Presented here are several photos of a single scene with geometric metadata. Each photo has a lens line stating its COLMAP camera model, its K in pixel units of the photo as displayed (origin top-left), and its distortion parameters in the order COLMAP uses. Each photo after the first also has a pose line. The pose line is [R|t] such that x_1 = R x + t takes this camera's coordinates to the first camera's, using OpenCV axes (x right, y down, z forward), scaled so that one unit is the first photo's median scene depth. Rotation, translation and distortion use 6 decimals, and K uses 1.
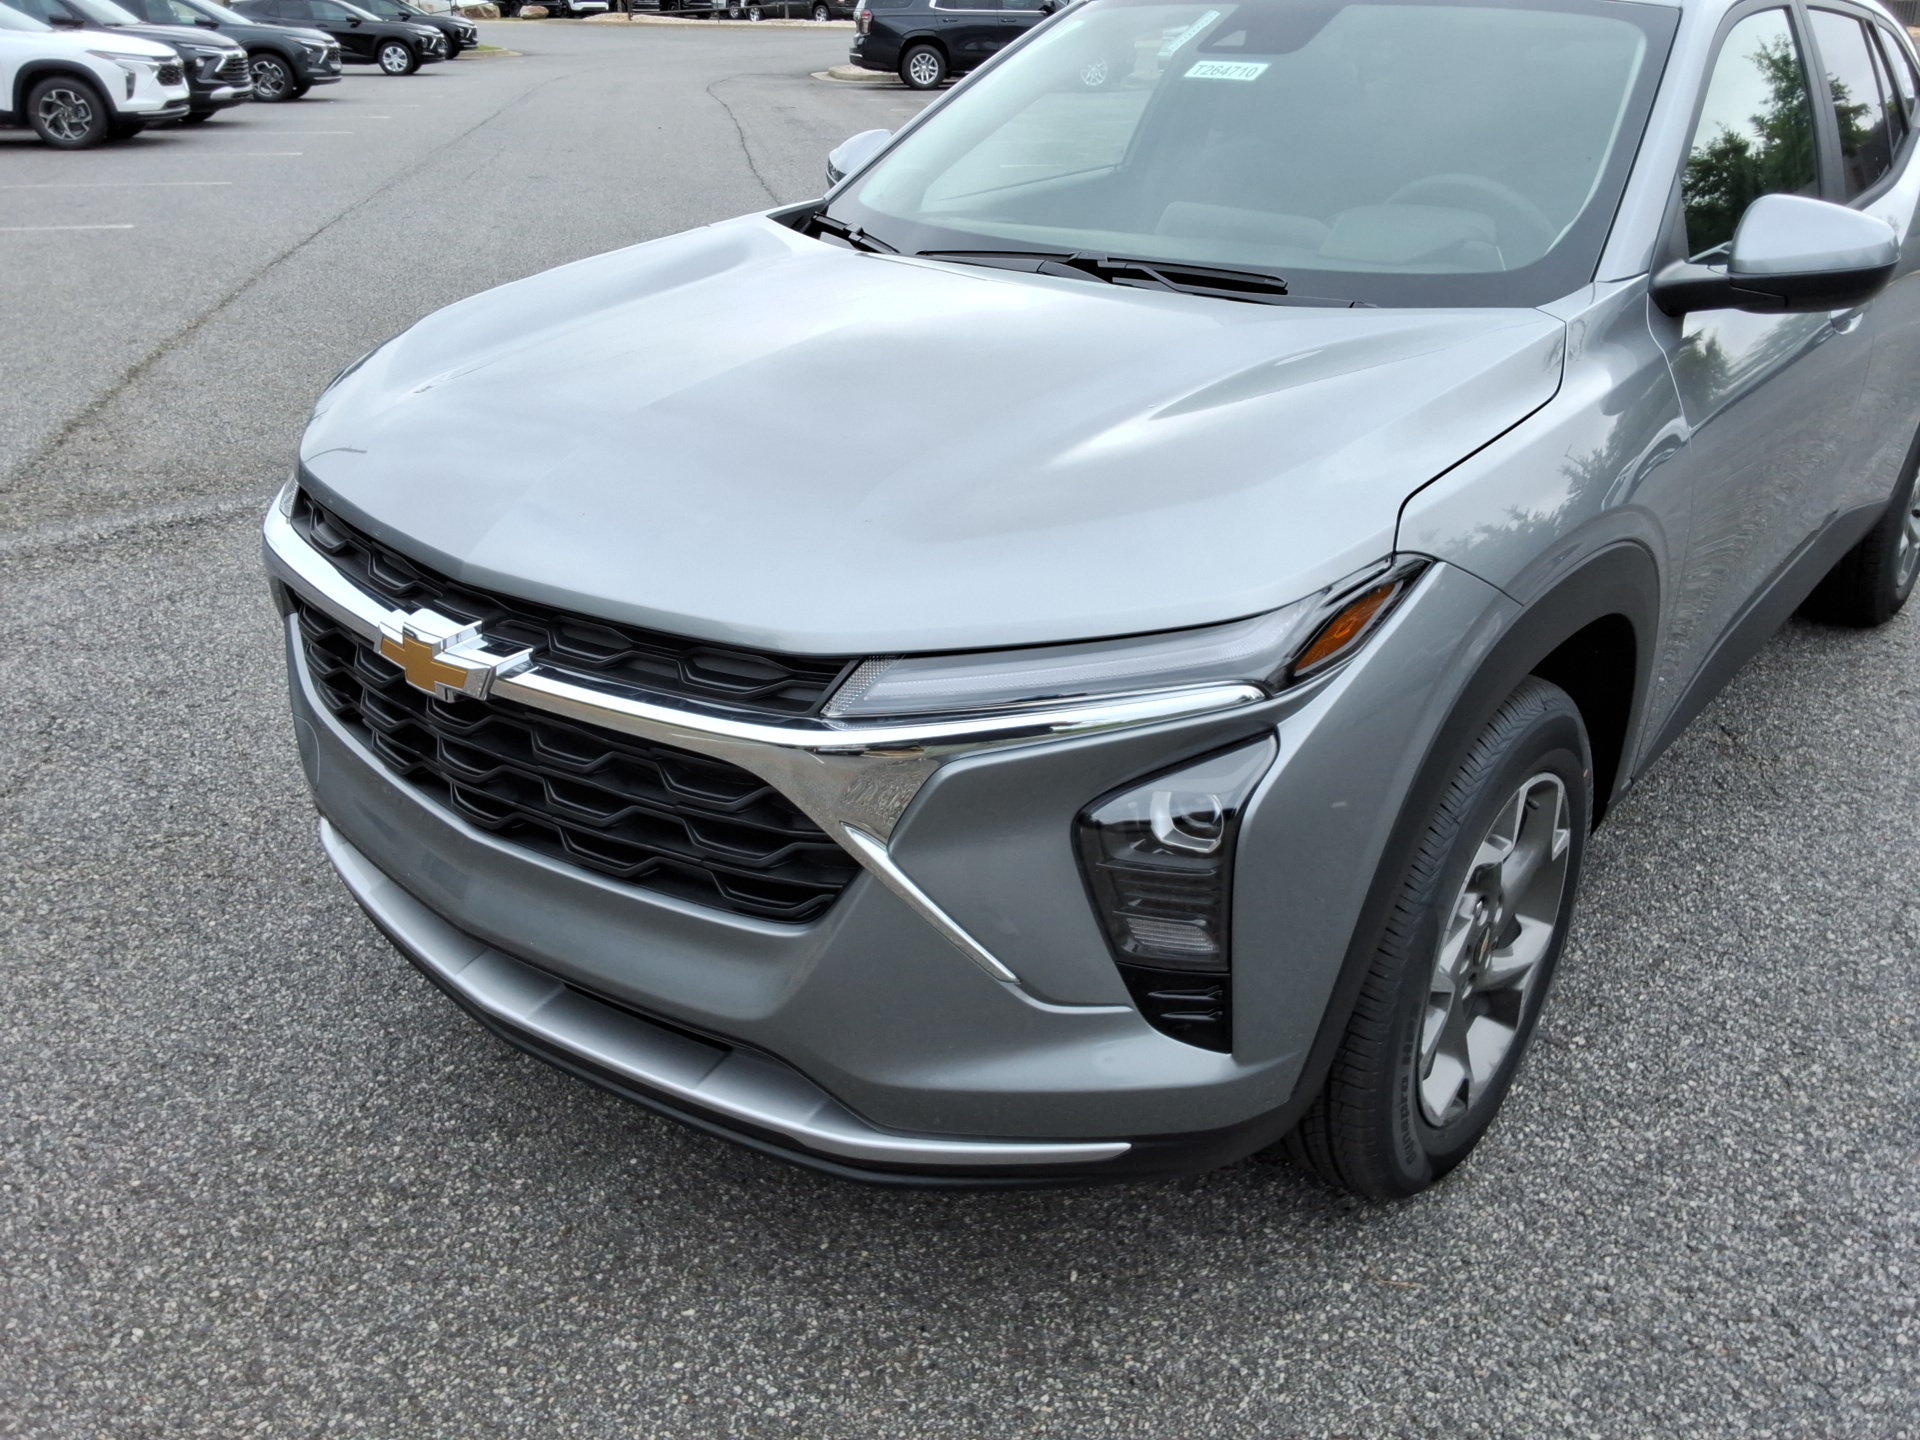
lens RADIAL K [[1543.2, 0, 962.7], [0, 1543.2, 714.6], [0, 0, 1]] dist [0.091114, -0.143502]
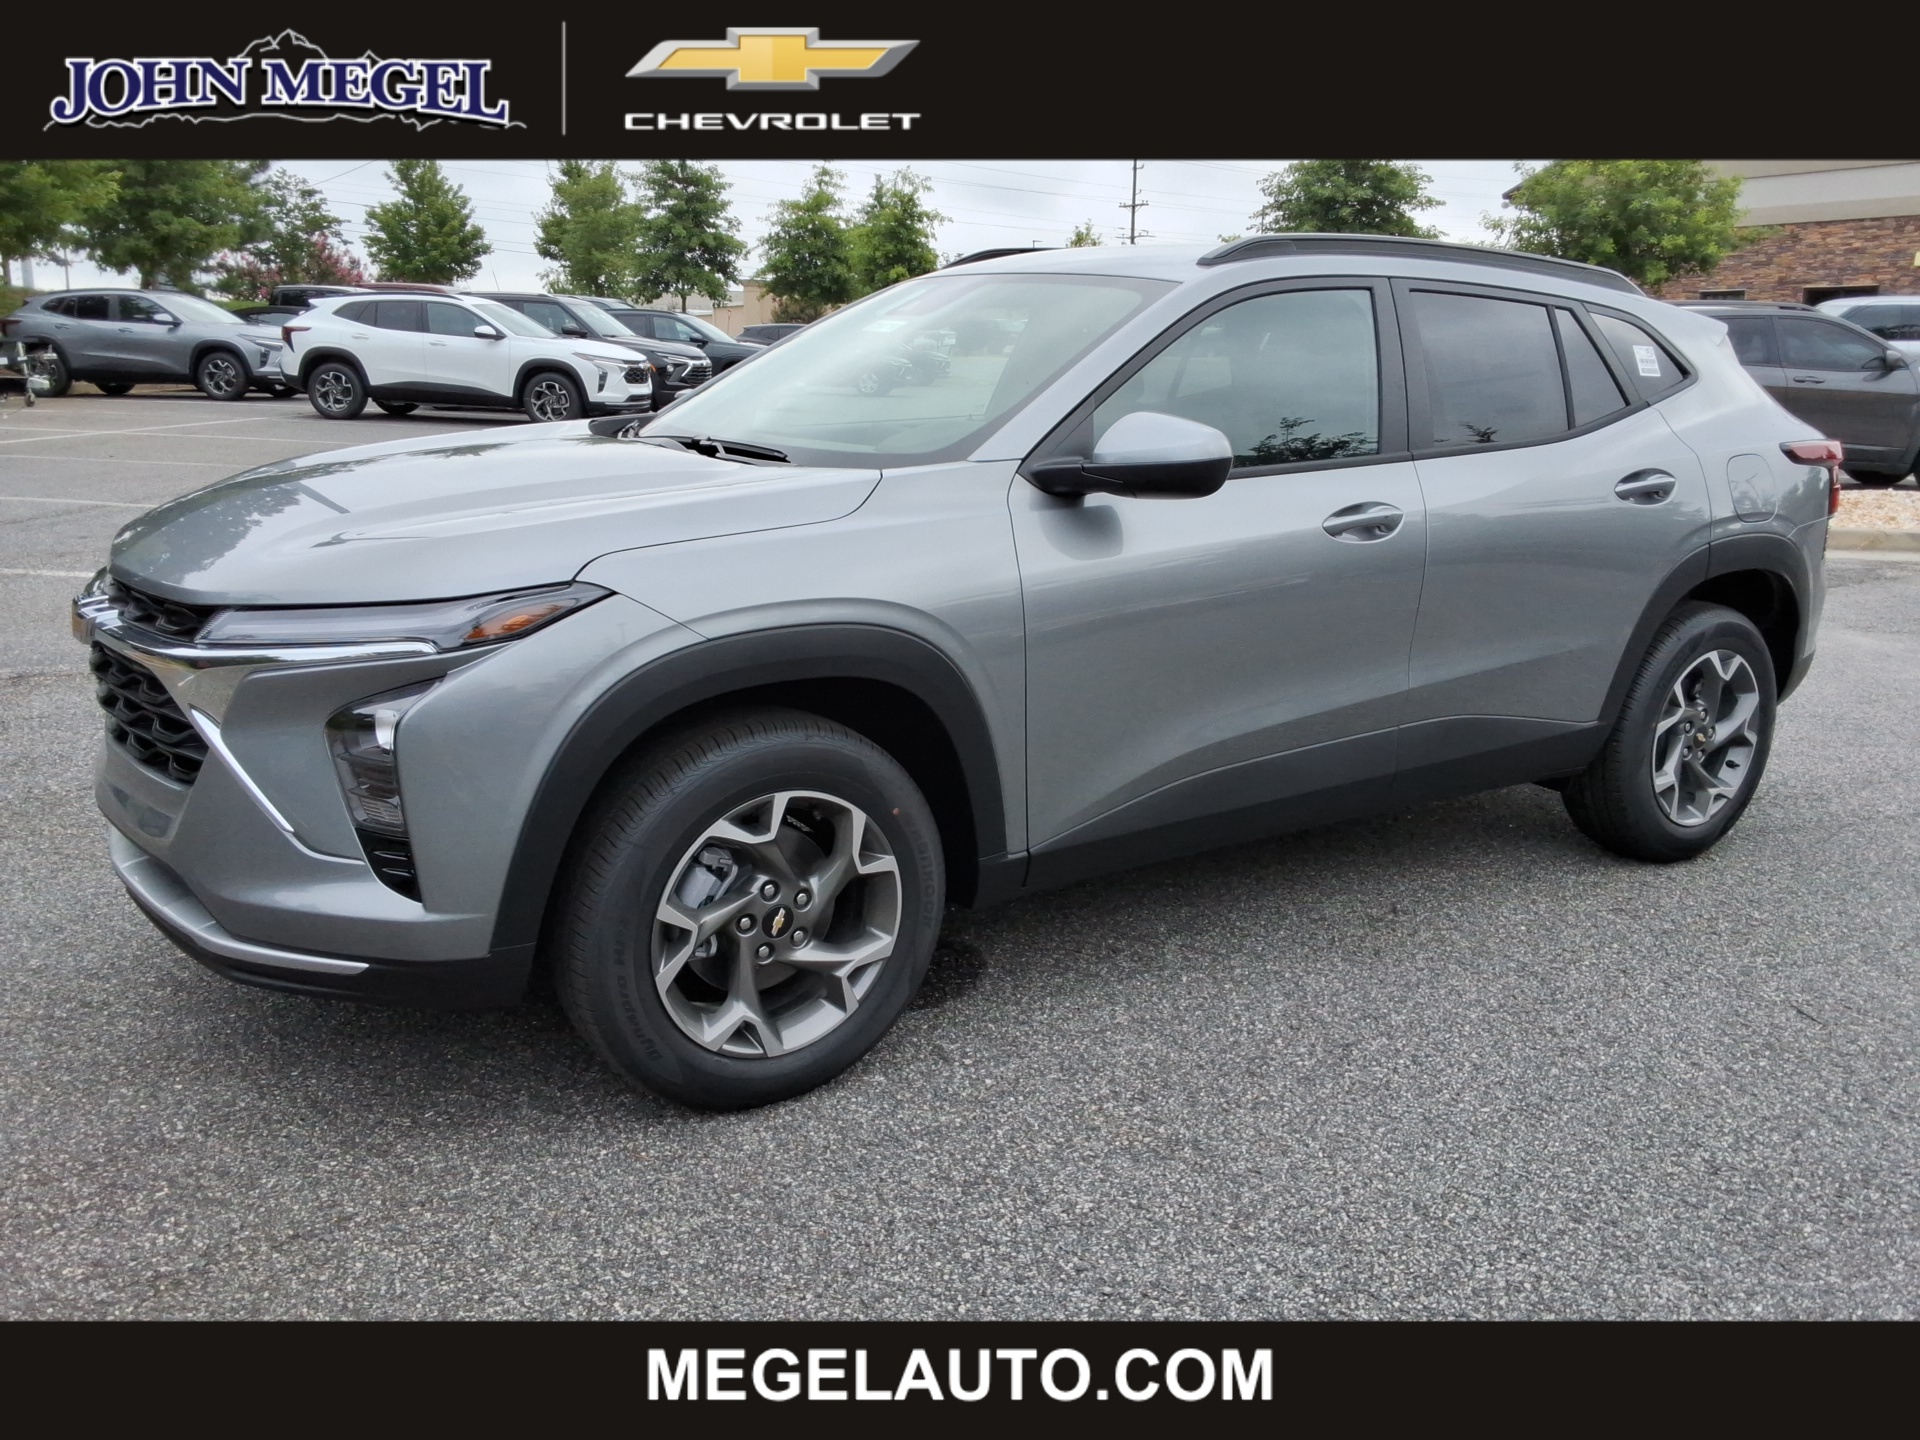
lens RADIAL K [[1543.2, 0, 980.5], [0, 1543.2, 713.5], [0, 0, 1]] dist [0.091114, -0.143502]
pose [[0.955949, 0.084996, -0.280957, 0.664385], [-0.137426, 0.975373, -0.172517, 0.138439], [0.259374, 0.203528, 0.944088, -0.183083]]
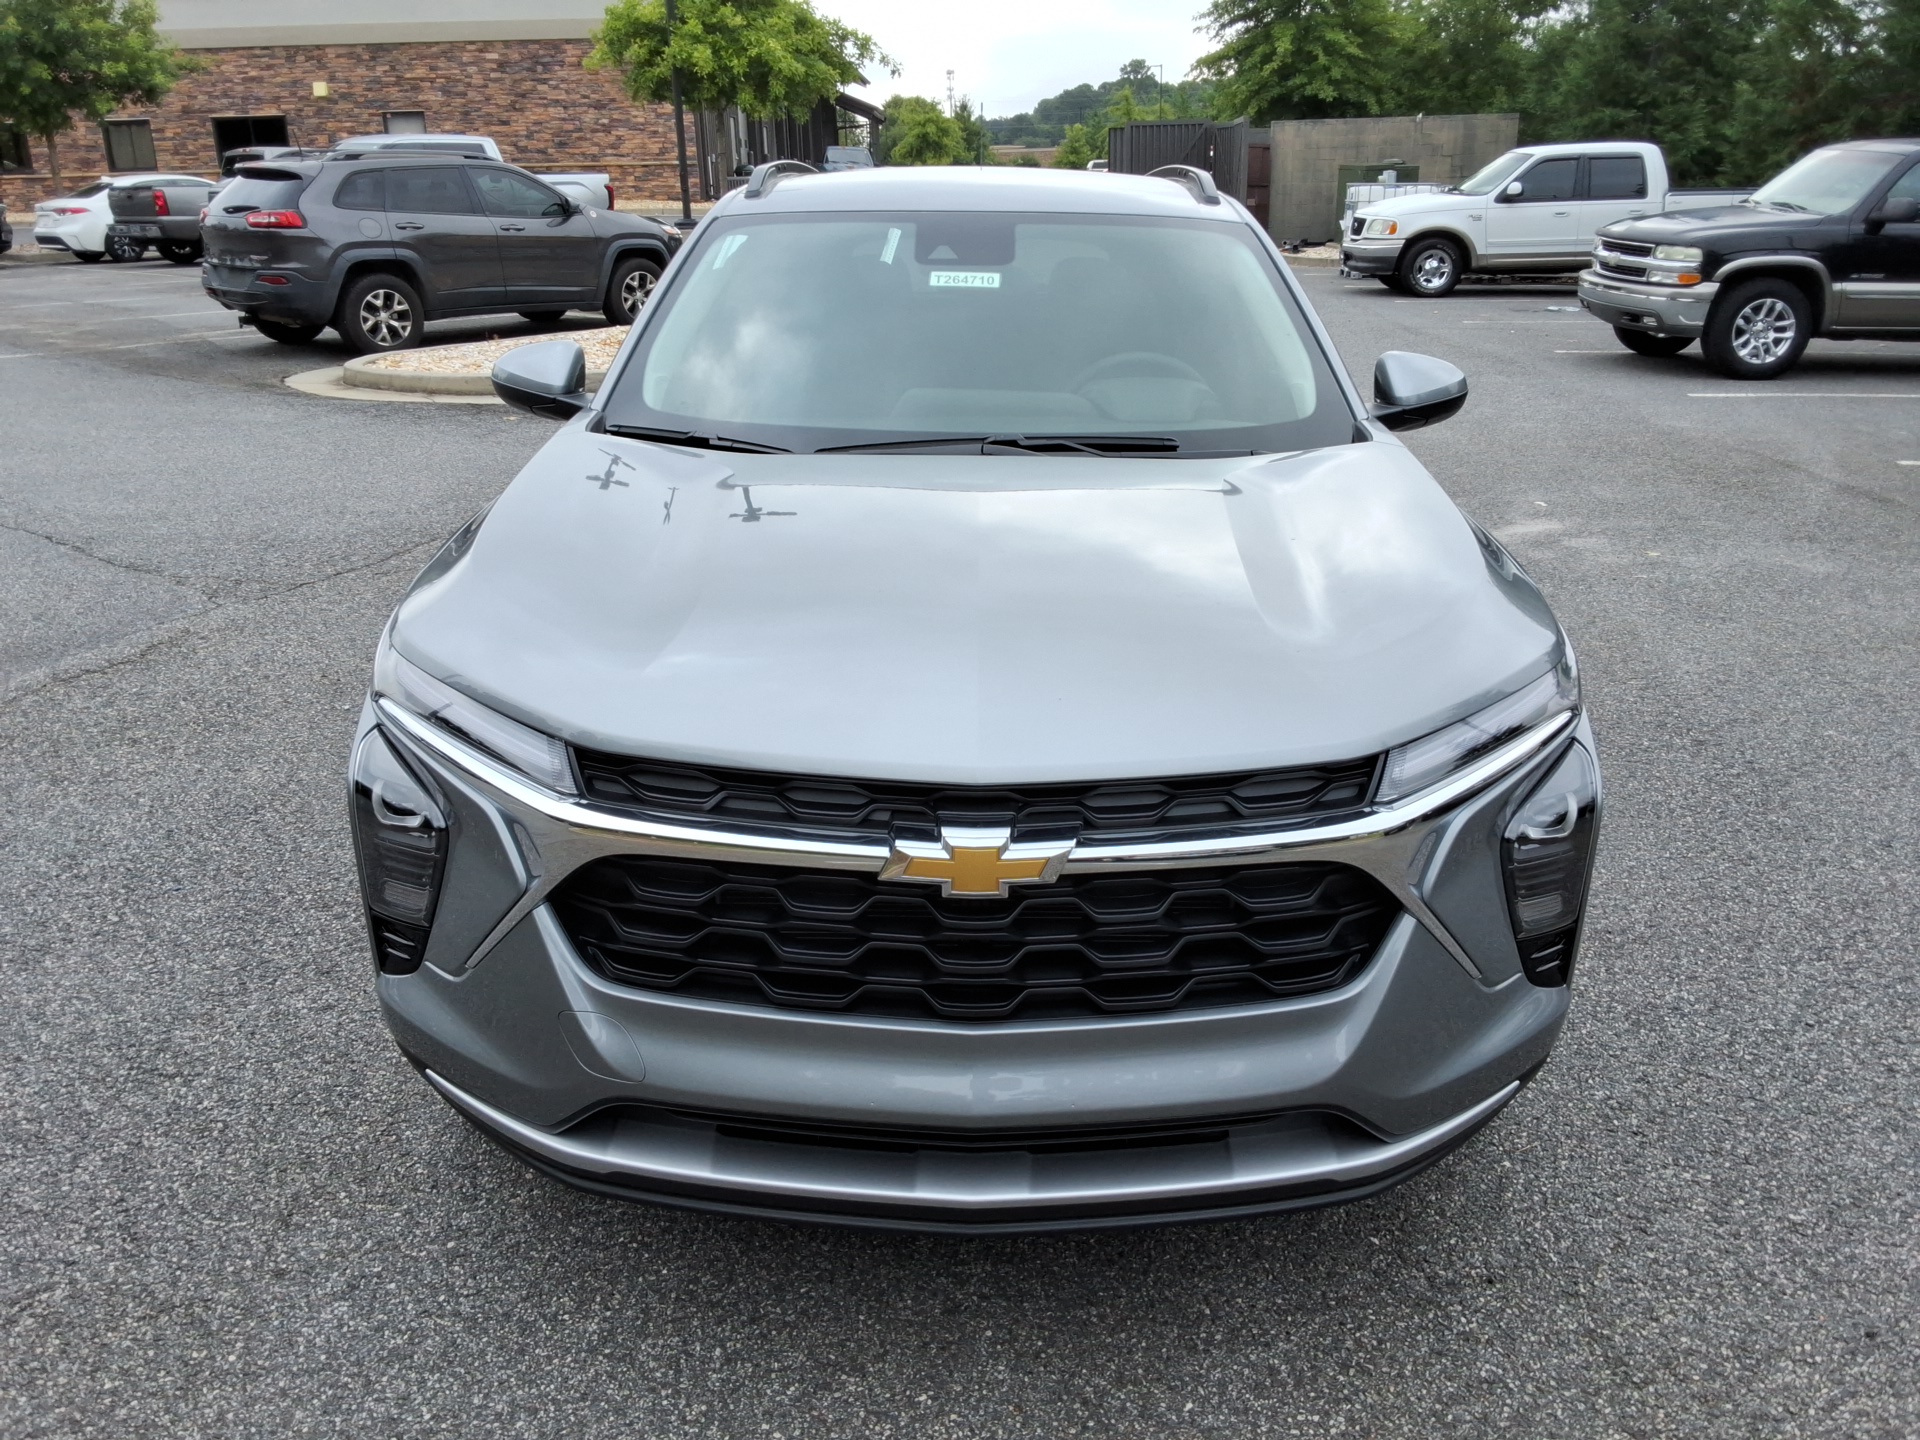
lens RADIAL K [[1543.2, 0, 969.9], [0, 1543.2, 702.1], [0, 0, 1]] dist [0.091114, -0.143502]
pose [[0.777879, -0.196557, 0.596884, -0.610402], [0.256128, 0.966518, -0.015515, -0.080842], [-0.573849, 0.164948, 0.802178, 0.098133]]
